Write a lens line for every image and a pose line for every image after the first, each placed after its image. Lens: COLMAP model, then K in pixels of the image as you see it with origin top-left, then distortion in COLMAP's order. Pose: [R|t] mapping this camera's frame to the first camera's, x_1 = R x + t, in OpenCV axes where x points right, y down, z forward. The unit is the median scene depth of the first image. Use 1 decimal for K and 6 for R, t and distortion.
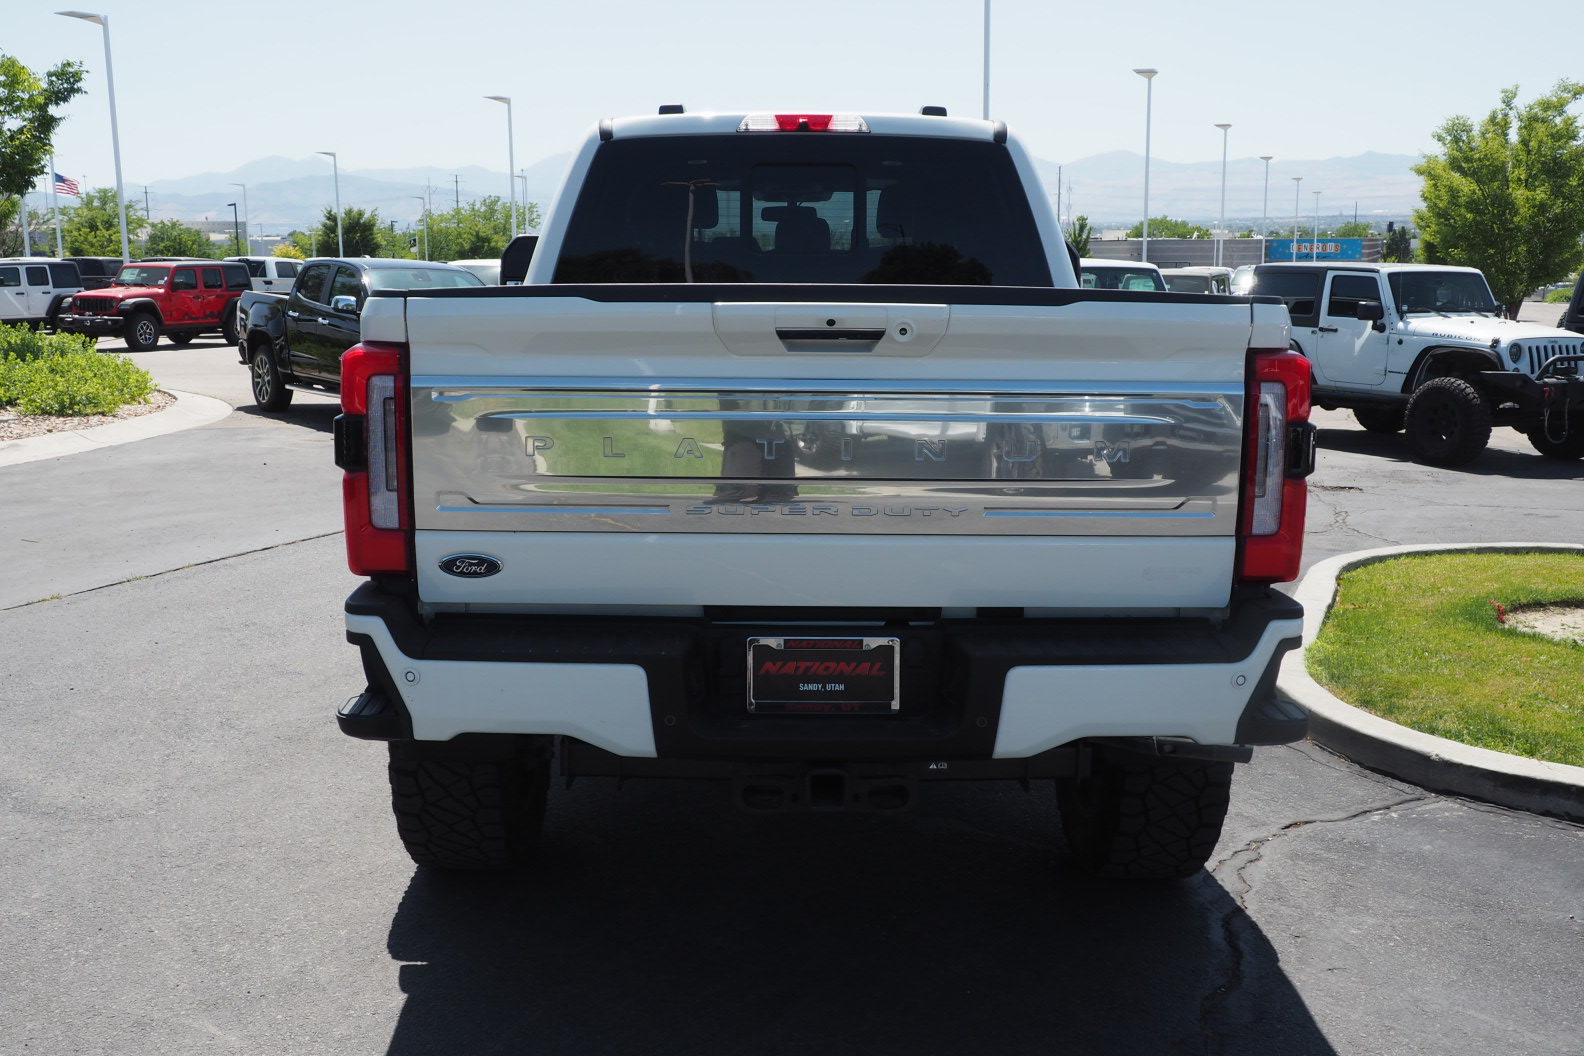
lens RADIAL K [[1547.8, 0, 792.0], [0, 1547.8, 528.0], [0, 0, 1]] dist [-0.021959, -0.015388]
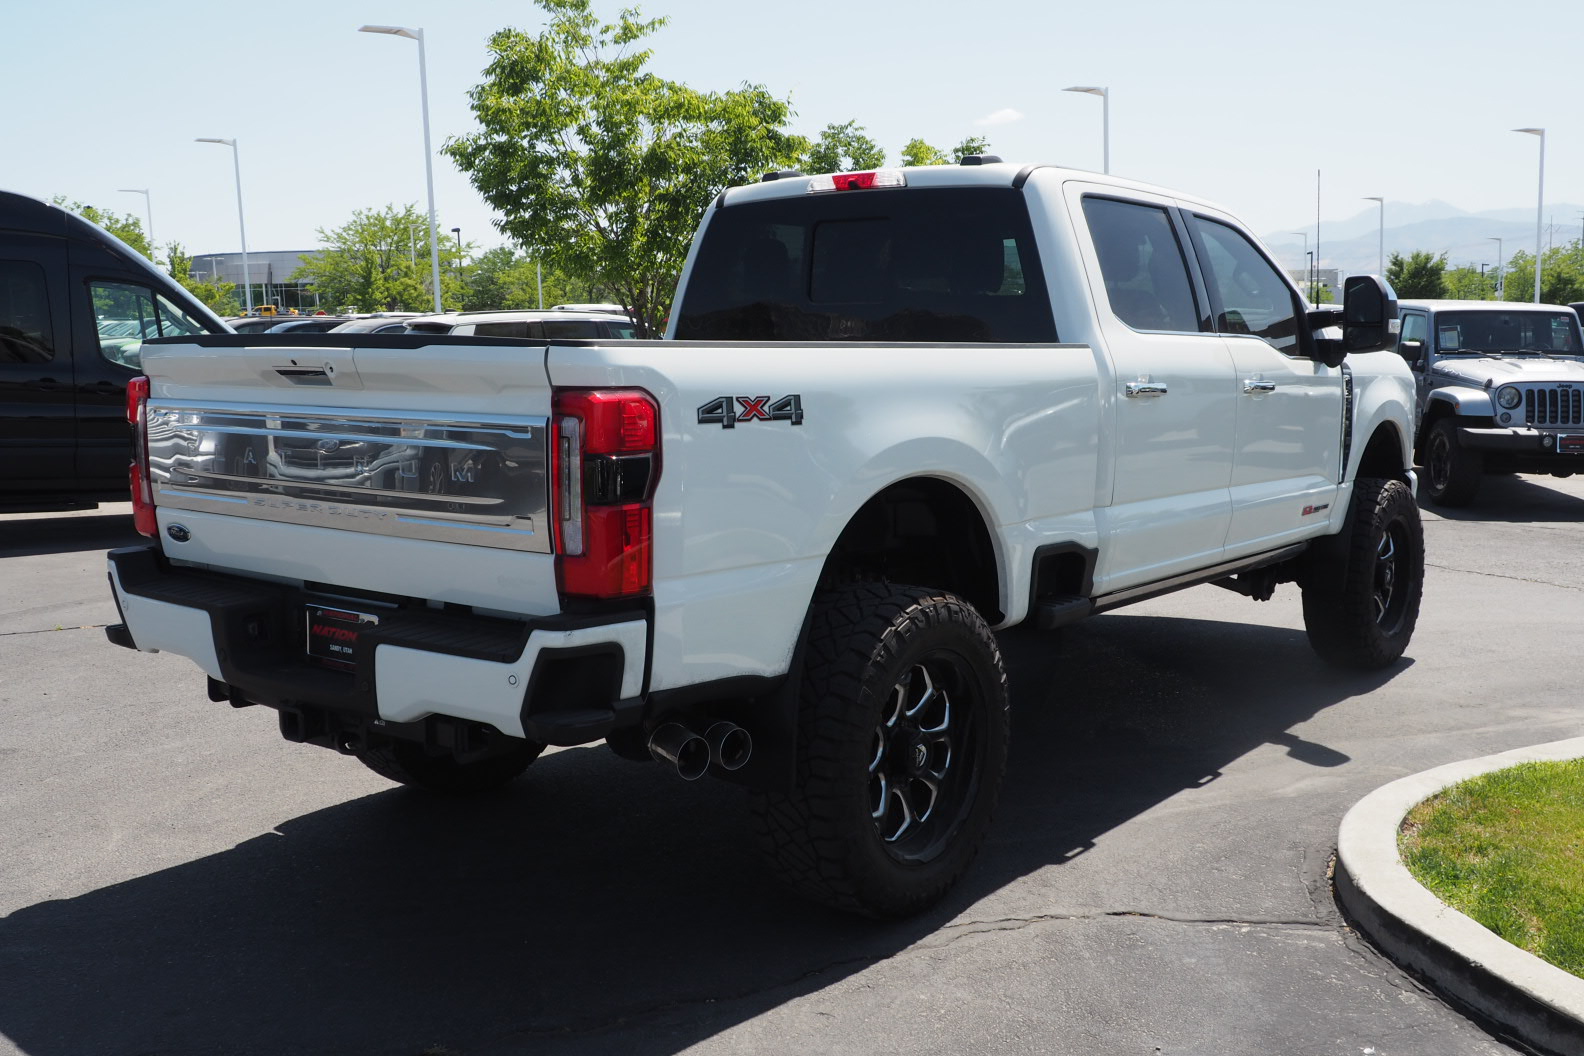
lens RADIAL K [[1542.2, 0, 792.0], [0, 1542.2, 528.0], [0, 0, 1]] dist [-0.010180, -0.012967]
pose [[0.793195, 0.068527, -0.605099, 0.515381], [-0.086261, 0.996273, -0.000248, -0.013300], [0.602827, 0.052393, 0.796150, 0.102398]]
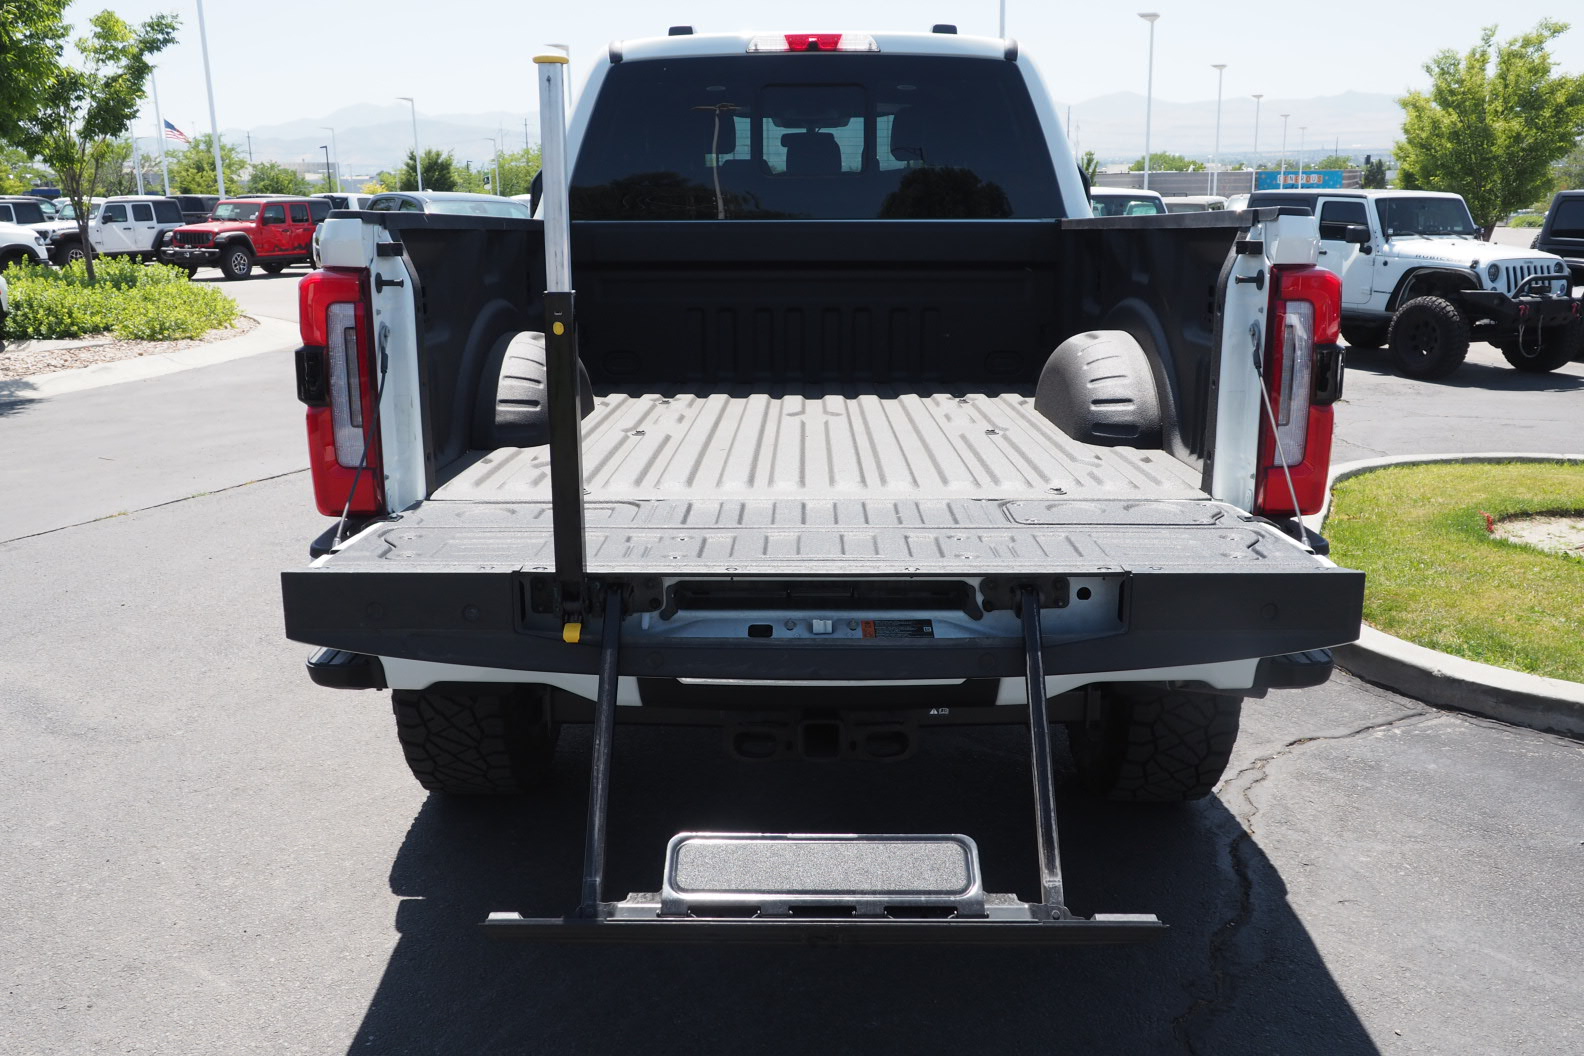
lens RADIAL K [[1371.2, 0, 817.8], [0, 1371.2, 524.4], [0, 0, 1]] dist [-0.013688, -0.018679]
pose [[0.999949, -0.005223, -0.008644, 0.013072], [0.005774, 0.997869, 0.064997, -0.007699], [0.008286, -0.065044, 0.997848, 0.079229]]
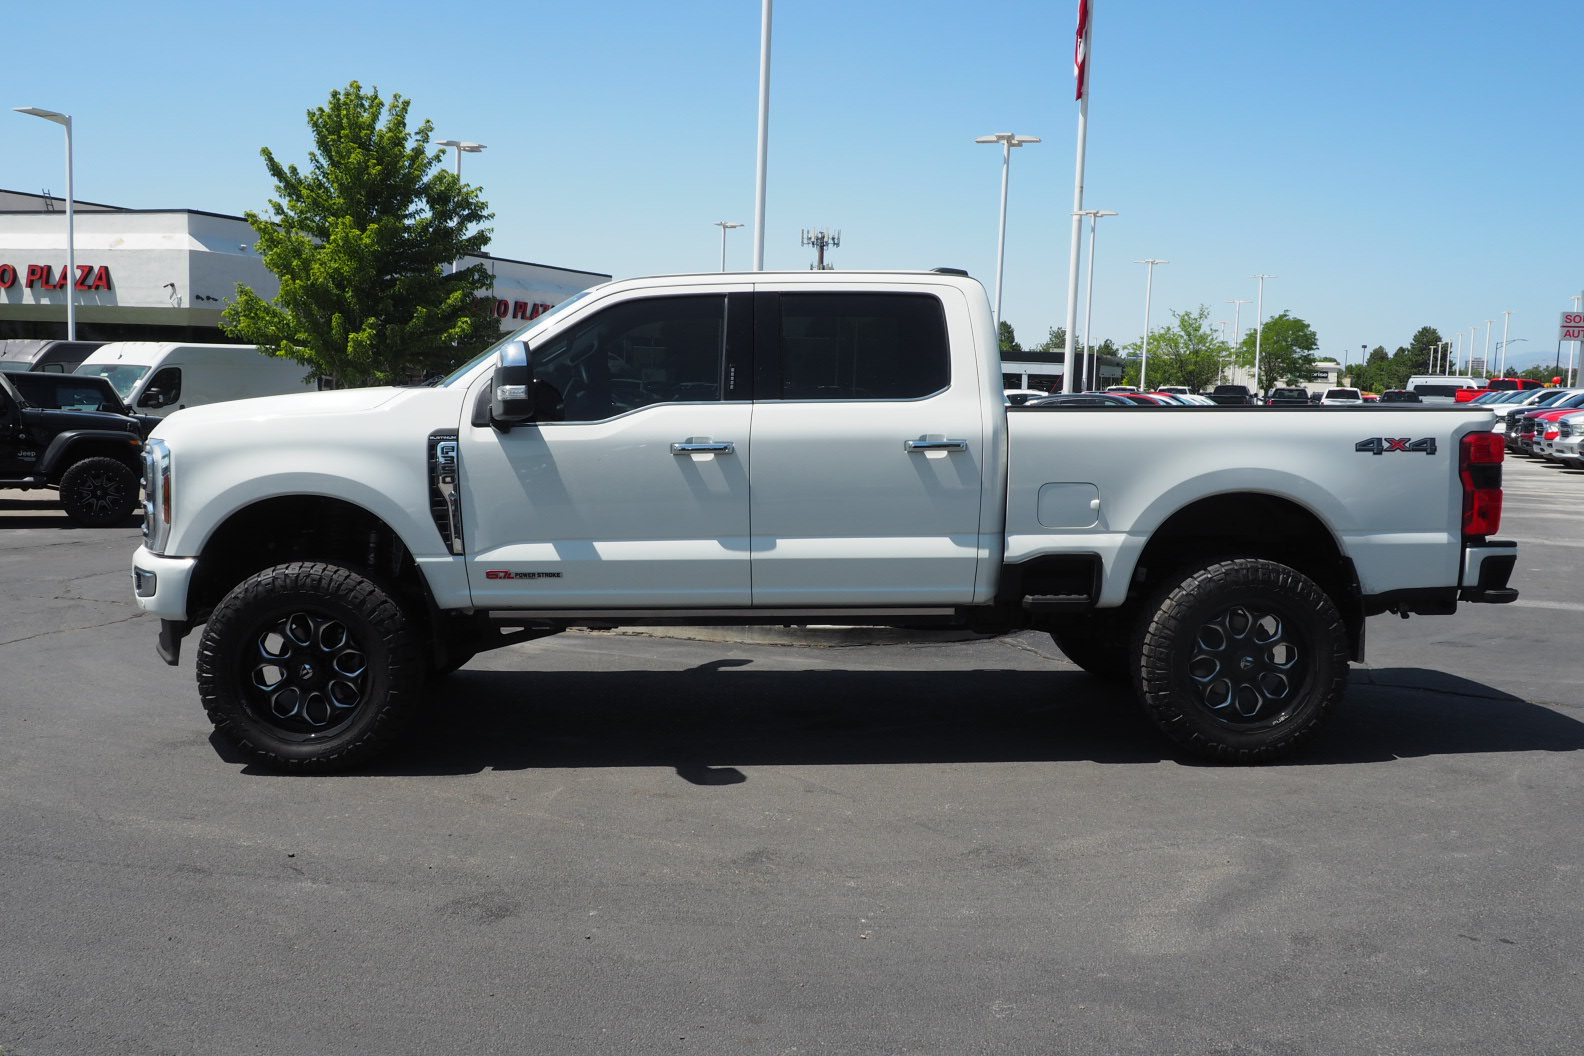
lens RADIAL K [[1376.0, 0, 793.4], [0, 1376.0, 483.0], [0, 0, 1]] dist [-0.014691, 0.003897]
pose [[-0.022804, -0.074269, 0.996977, -1.066137], [0.144695, 0.986492, 0.076798, -0.162896], [-0.989214, 0.146009, -0.011749, 0.959367]]
